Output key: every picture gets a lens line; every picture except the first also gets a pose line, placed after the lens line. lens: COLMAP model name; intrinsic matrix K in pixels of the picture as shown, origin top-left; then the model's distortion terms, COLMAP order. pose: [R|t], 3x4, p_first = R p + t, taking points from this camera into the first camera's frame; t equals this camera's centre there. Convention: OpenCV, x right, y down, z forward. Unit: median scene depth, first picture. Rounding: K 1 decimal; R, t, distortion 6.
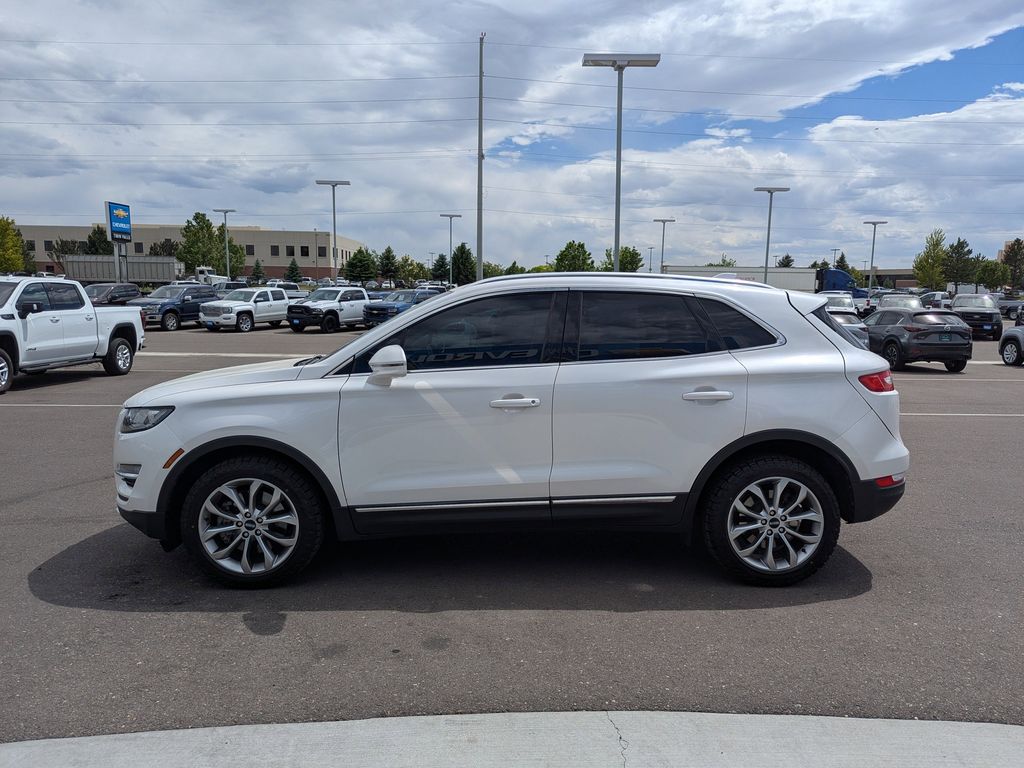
lens RADIAL K [[731.9, 0, 512.0], [0, 731.9, 384.0], [0, 0, 1]] dist [0.048689, -0.044207]
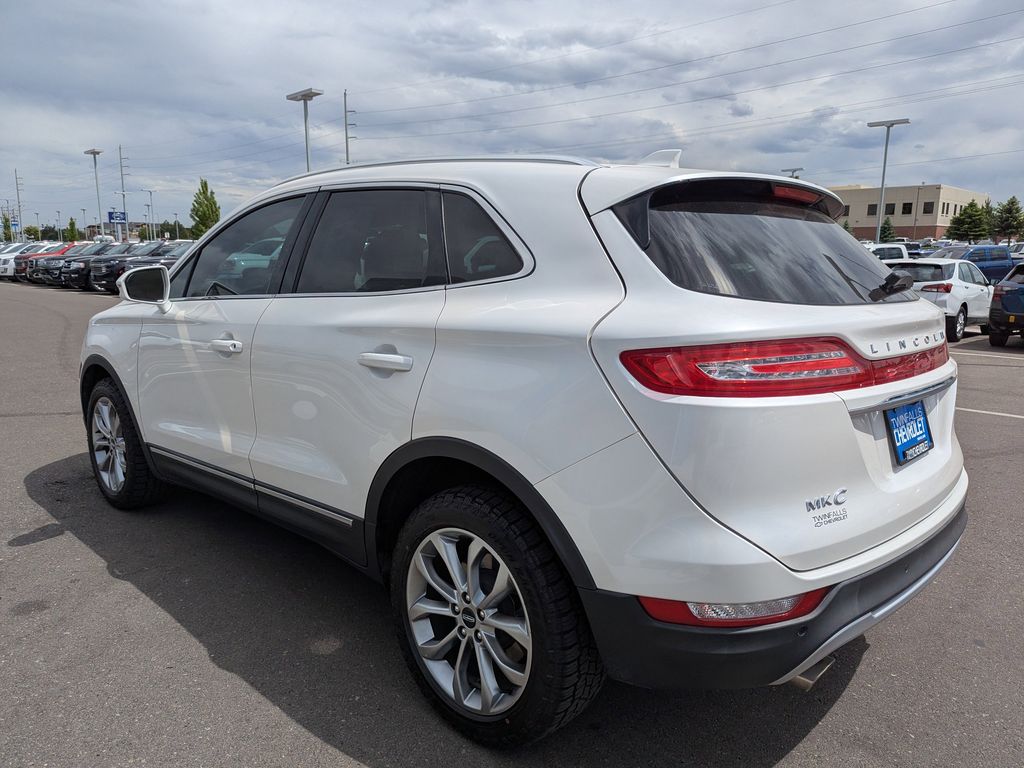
lens RADIAL K [[725.5, 0, 523.2], [0, 725.5, 388.1], [0, 0, 1]] dist [0.047952, -0.038268]
pose [[0.711803, 0.124188, -0.691314, 0.150558], [-0.087258, 0.992255, 0.088404, -0.004606], [0.696938, -0.002603, 0.717126, 0.136968]]
